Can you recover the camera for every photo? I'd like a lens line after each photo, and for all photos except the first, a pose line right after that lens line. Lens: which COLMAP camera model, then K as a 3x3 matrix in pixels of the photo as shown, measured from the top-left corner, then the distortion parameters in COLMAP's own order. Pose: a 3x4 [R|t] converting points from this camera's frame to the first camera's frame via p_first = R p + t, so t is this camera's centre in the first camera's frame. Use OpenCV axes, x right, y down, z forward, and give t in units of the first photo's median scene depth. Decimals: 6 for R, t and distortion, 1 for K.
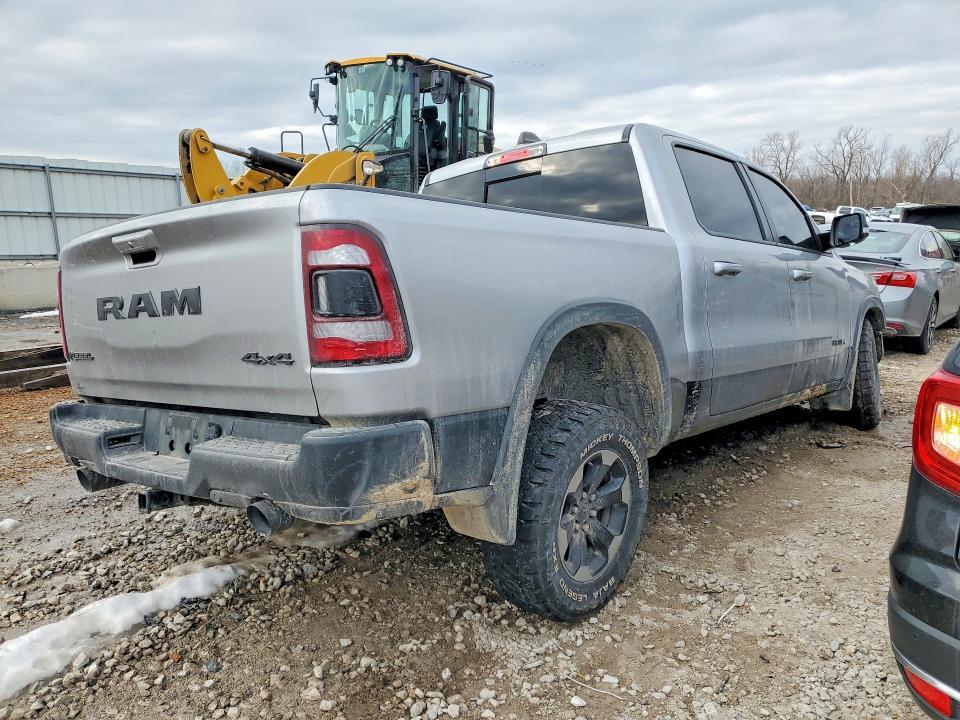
lens RADIAL K [[767.3, 0, 483.0], [0, 767.3, 363.2], [0, 0, 1]] dist [0.029040, -0.002743]
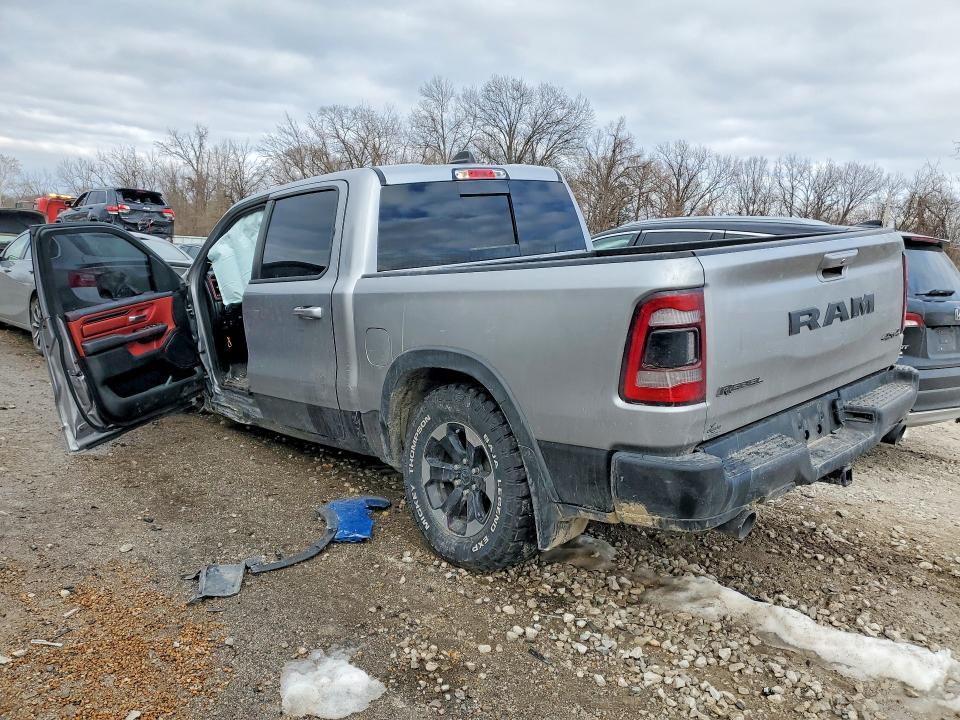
lens RADIAL K [[767.3, 0, 489.8], [0, 767.3, 363.1], [0, 0, 1]] dist [0.029040, -0.002743]
pose [[0.134288, -0.128629, 0.982558, -1.634438], [0.131374, 0.985098, 0.111007, -0.193870], [-0.982195, 0.114176, 0.149186, 1.317723]]
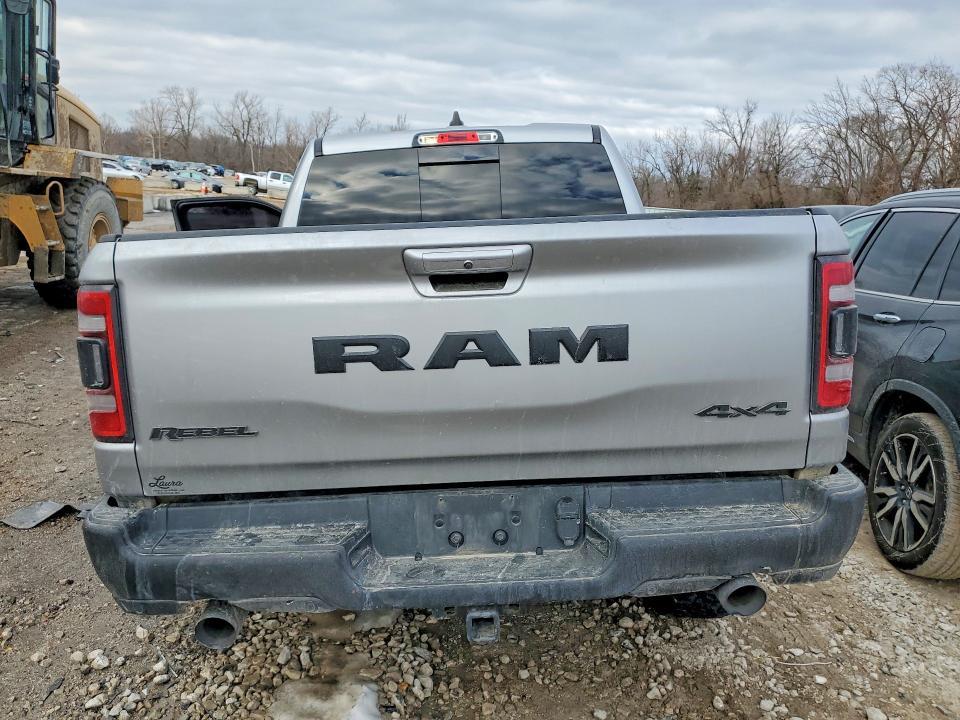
lens RADIAL K [[767.3, 0, 472.3], [0, 767.3, 351.1], [0, 0, 1]] dist [0.029040, -0.002743]
pose [[0.745987, -0.076922, 0.661503, -0.873347], [0.049973, 0.996972, 0.059577, -0.111754], [-0.664082, -0.011386, 0.747573, 0.470416]]
